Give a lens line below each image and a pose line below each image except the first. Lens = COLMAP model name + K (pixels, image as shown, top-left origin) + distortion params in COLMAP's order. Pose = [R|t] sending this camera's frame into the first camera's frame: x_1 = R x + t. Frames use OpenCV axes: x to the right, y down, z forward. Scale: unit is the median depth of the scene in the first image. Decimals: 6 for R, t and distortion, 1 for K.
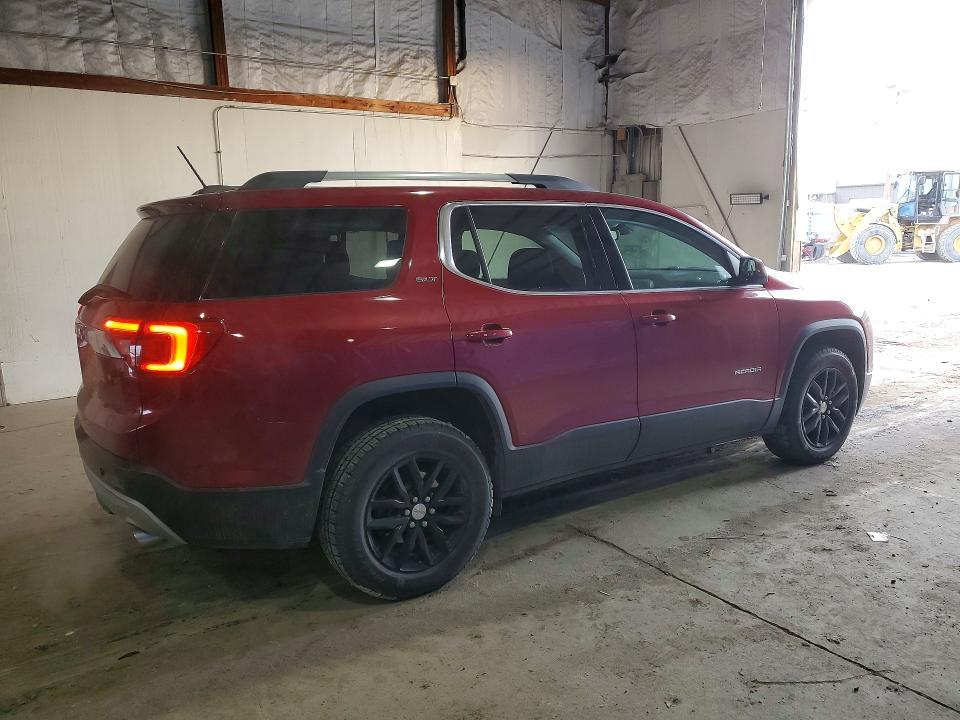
lens RADIAL K [[738.3, 0, 480.3], [0, 738.3, 360.7], [0, 0, 1]] dist [0.024393, -0.018307]
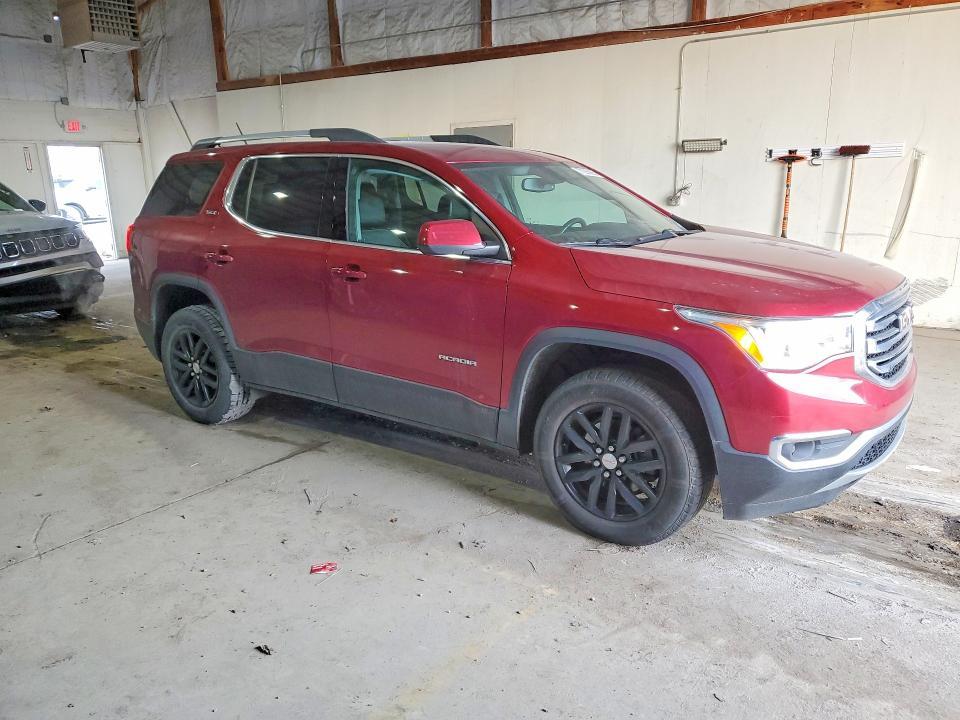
lens RADIAL K [[738.3, 0, 508.2], [0, 738.3, 371.3], [0, 0, 1]] dist [0.024393, -0.018307]
pose [[0.360956, 0.257601, -0.896299, 1.103813], [-0.153416, 0.964402, 0.215390, -0.156662], [0.919877, 0.059761, 0.387627, 0.729837]]
